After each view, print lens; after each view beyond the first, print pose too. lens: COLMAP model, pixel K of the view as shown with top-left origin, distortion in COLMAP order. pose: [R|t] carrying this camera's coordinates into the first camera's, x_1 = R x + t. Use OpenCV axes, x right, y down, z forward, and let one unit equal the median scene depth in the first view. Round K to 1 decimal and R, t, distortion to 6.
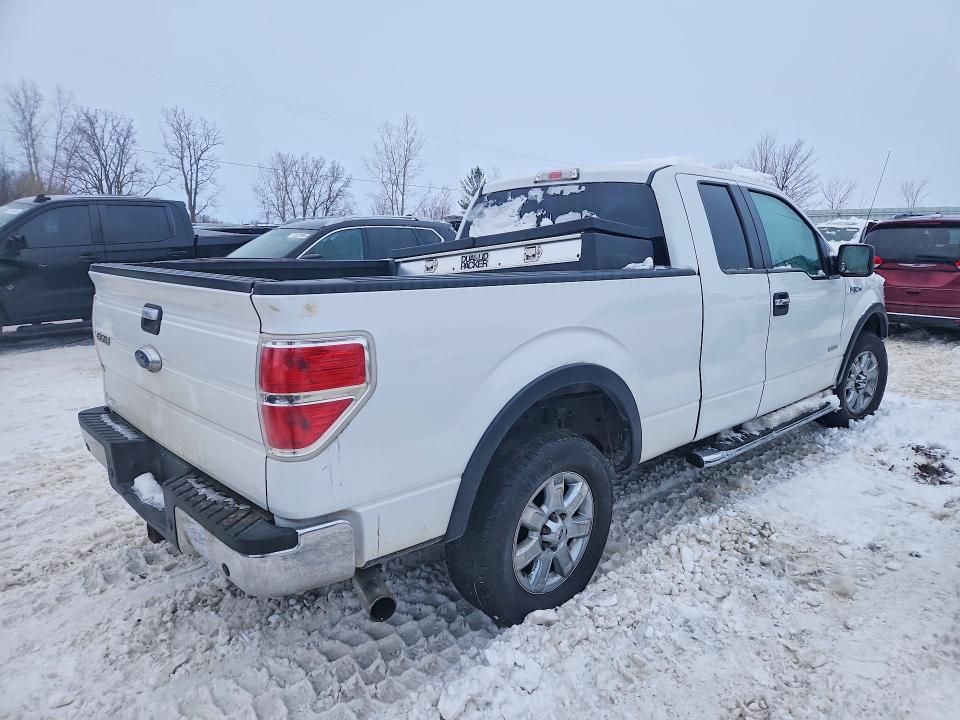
lens RADIAL K [[661.8, 0, 480.0], [0, 661.8, 360.0], [0, 0, 1]] dist [0.035937, -0.000093]
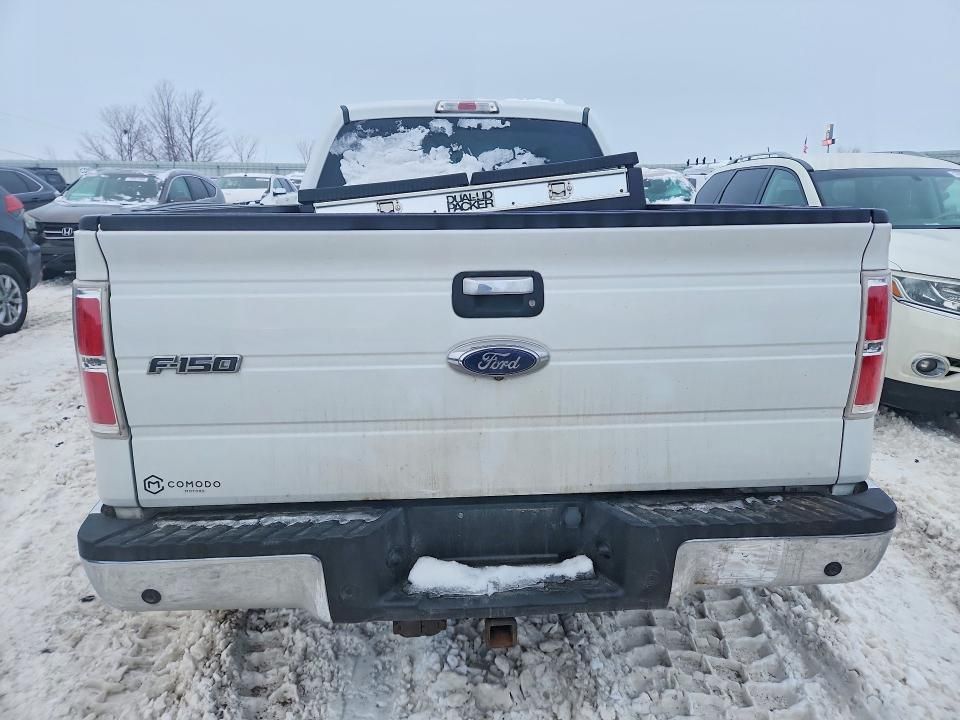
lens RADIAL K [[607.8, 0, 494.5], [0, 607.8, 359.3], [0, 0, 1]] dist [0.076968, 0.000286]
pose [[0.624668, -0.209275, 0.752325, -0.575063], [0.144393, 0.977762, 0.152093, -0.057721], [-0.767424, 0.013623, 0.640995, 0.420260]]
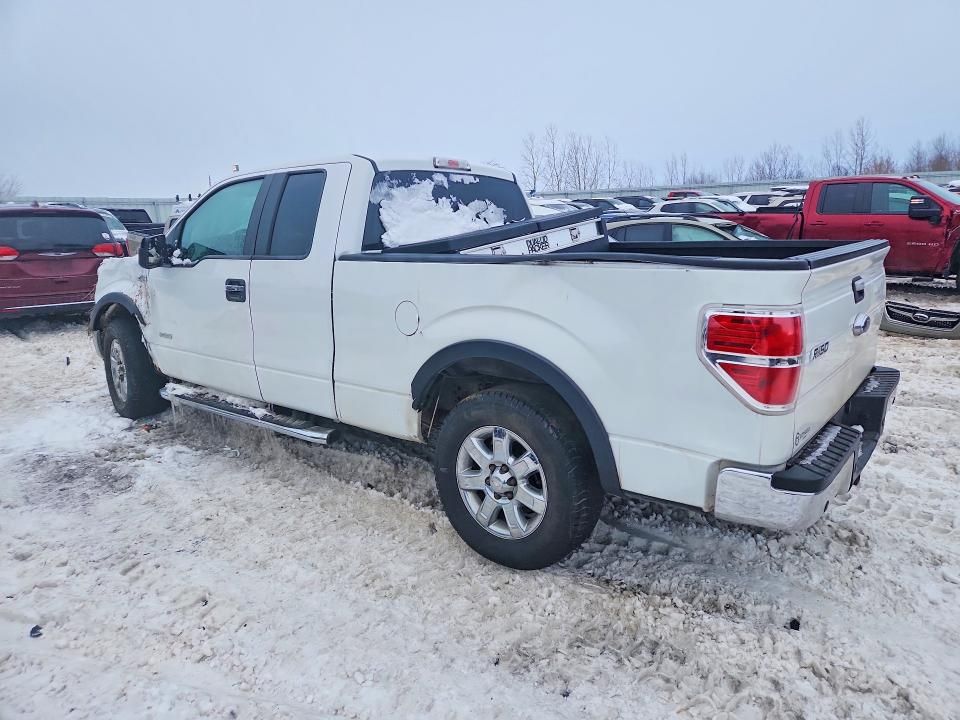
lens RADIAL K [[661.8, 0, 480.0], [0, 661.8, 360.0], [0, 0, 1]] dist [0.035937, -0.000093]
pose [[-0.160872, -0.198183, 0.966873, -0.961364], [0.188499, 0.955431, 0.227201, -0.209372], [-0.968808, 0.218805, -0.116345, 1.136326]]
